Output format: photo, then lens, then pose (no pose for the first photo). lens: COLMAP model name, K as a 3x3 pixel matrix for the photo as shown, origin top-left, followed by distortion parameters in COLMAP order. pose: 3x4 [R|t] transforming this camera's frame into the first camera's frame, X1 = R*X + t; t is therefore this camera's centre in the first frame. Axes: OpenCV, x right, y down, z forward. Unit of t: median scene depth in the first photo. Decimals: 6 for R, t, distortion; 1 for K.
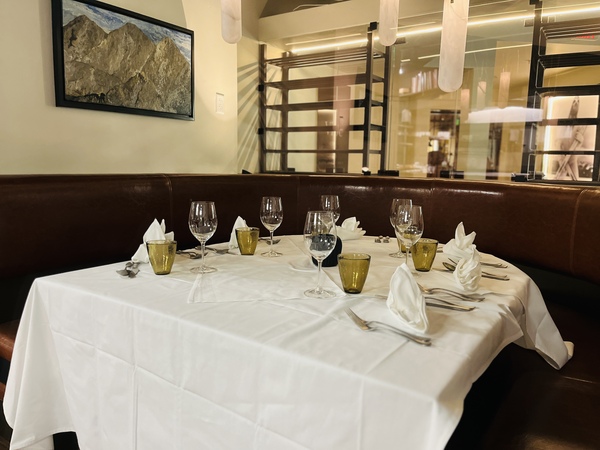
lens RADIAL K [[458.3, 0, 300.1], [0, 458.3, 223.9], [0, 0, 1]] dist [0.015975, 0.006883]
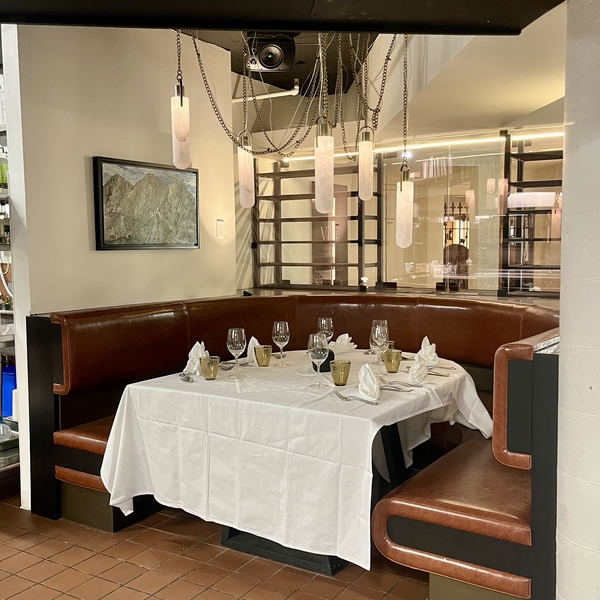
lens RADIAL K [[696.7, 0, 300.7], [0, 696.7, 300.0], [0, 0, 1]] dist [0.170462, 0.000000]
pose [[0.999351, -0.030407, 0.019326, -0.039646], [0.031364, 0.998191, -0.051298, -0.015466], [-0.017731, 0.051871, 0.998496, -0.971235]]
